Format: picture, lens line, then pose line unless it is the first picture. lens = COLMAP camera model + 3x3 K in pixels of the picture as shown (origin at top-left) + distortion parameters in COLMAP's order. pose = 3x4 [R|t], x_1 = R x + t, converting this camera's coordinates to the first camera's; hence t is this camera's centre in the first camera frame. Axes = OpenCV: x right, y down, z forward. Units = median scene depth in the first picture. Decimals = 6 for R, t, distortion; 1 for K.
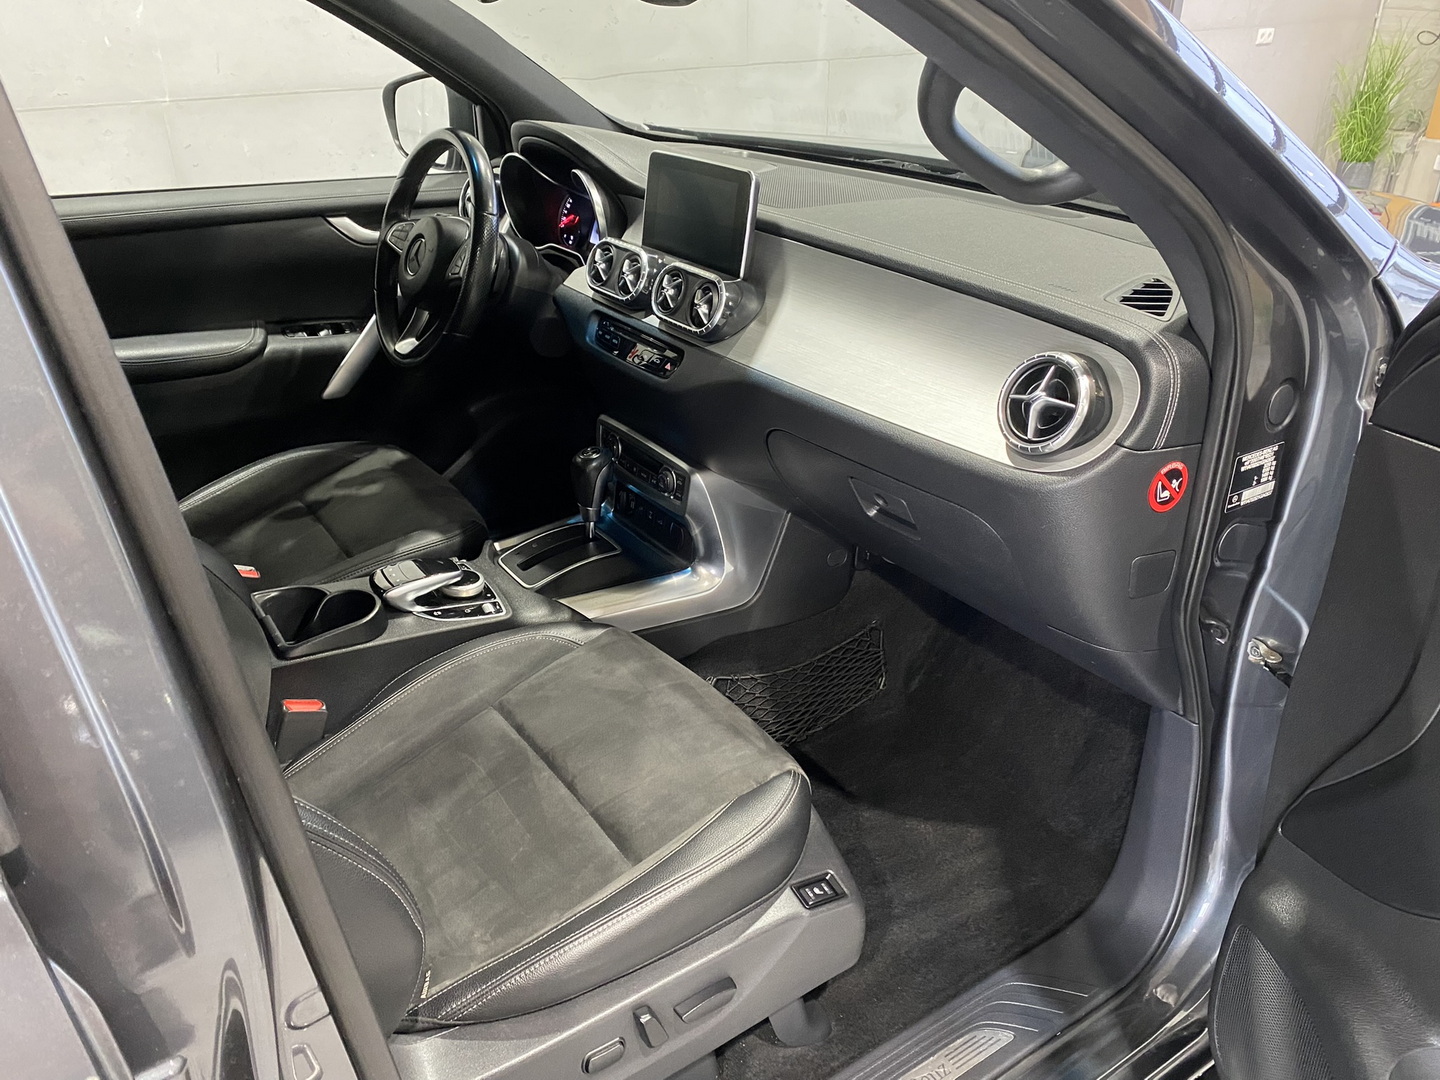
lens RADIAL K [[1101.4, 0, 720.0], [0, 1101.4, 540.0], [0, 0, 1]] dist [0.065080, -0.099603]
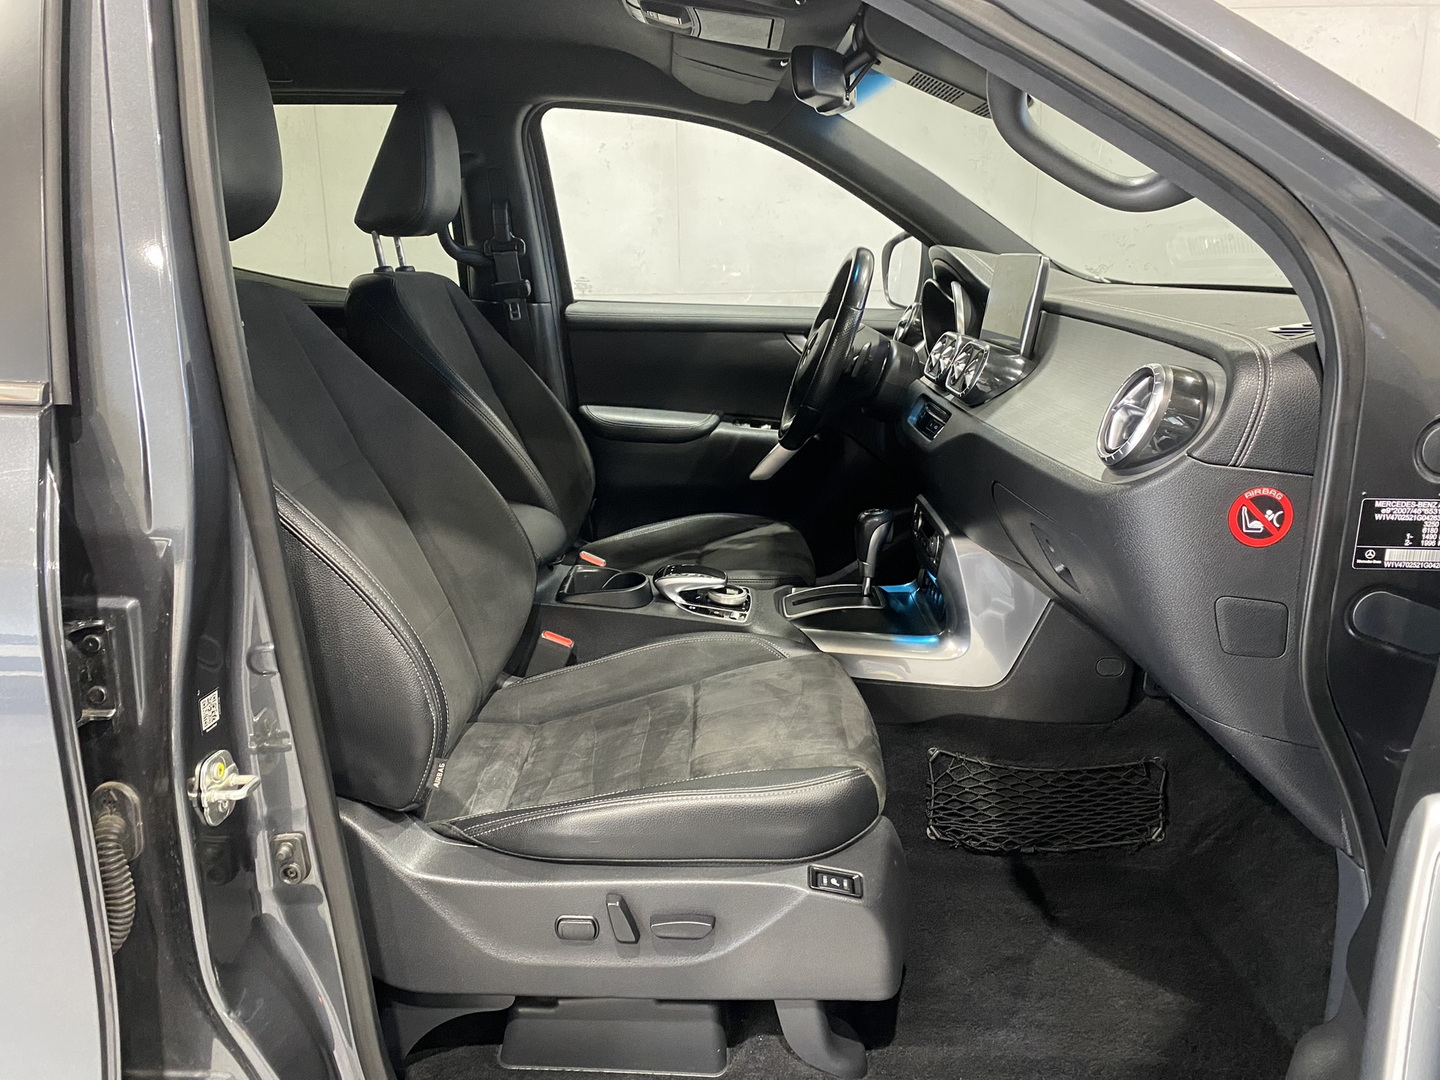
lens RADIAL K [[1101.4, 0, 720.0], [0, 1101.4, 540.0], [0, 0, 1]] dist [0.065080, -0.099603]
pose [[0.820423, 0.146341, -0.552711, 0.367814], [-0.260542, 0.956178, -0.133572, 0.134282], [0.508943, 0.253590, 0.822599, 0.044717]]
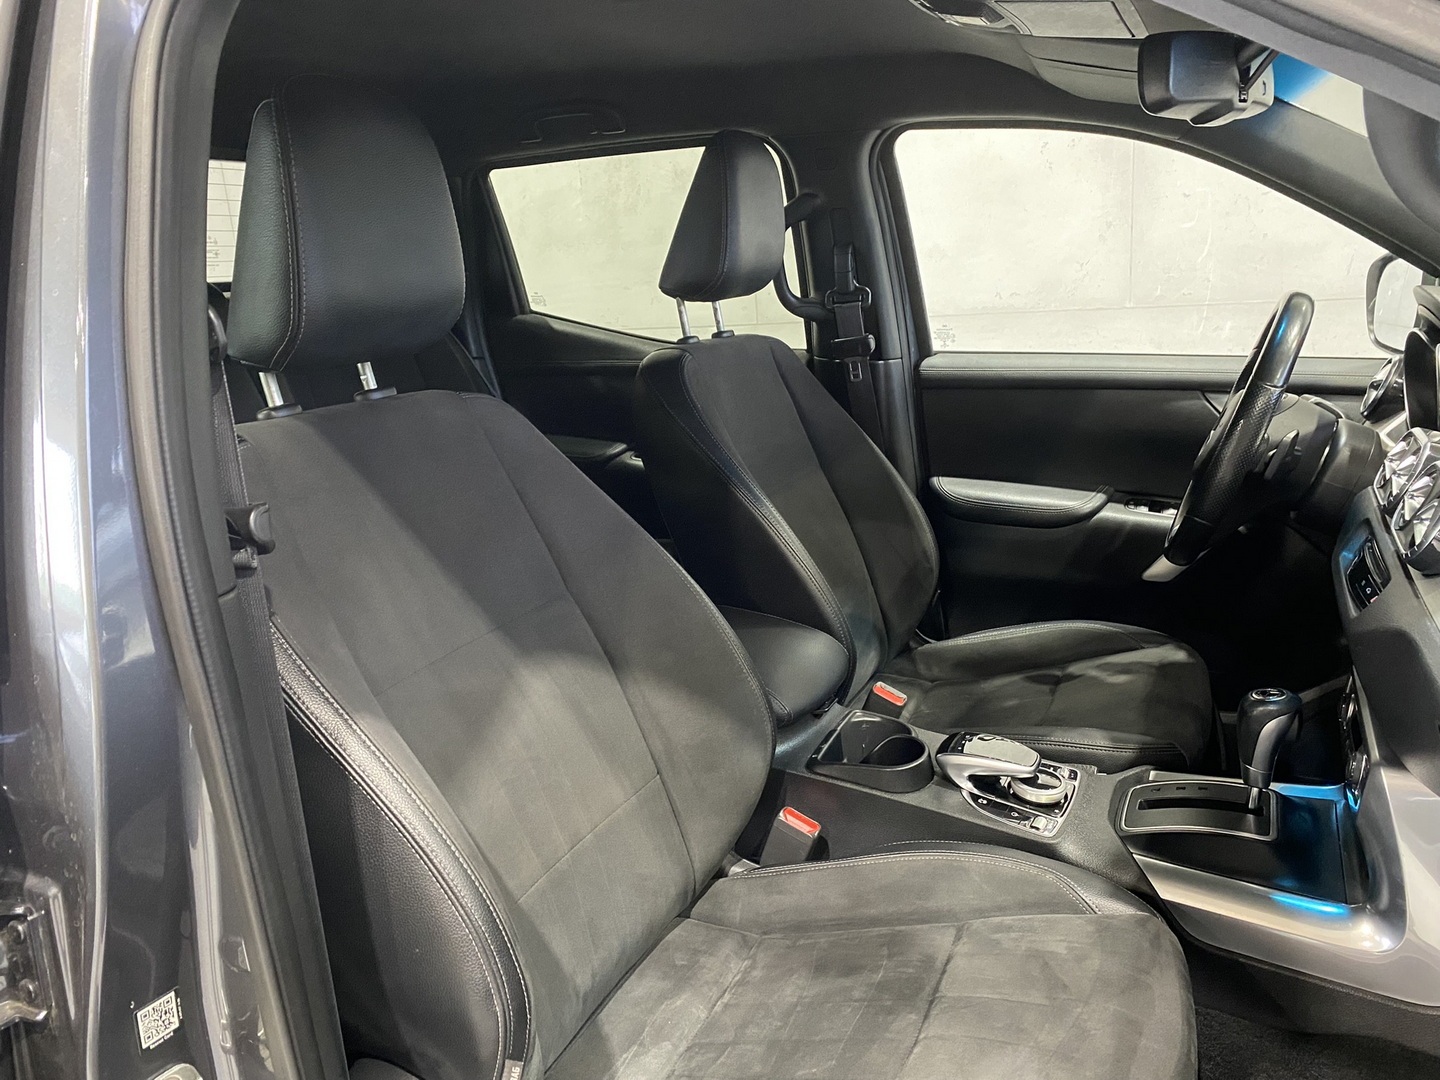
lens RADIAL K [[1101.4, 0, 720.0], [0, 1101.4, 540.0], [0, 0, 1]] dist [0.065080, -0.099603]
pose [[0.510077, 0.187974, -0.839337, 0.305703], [-0.341145, 0.940005, 0.003201, -0.054562], [0.789583, 0.284703, 0.543601, 0.287528]]
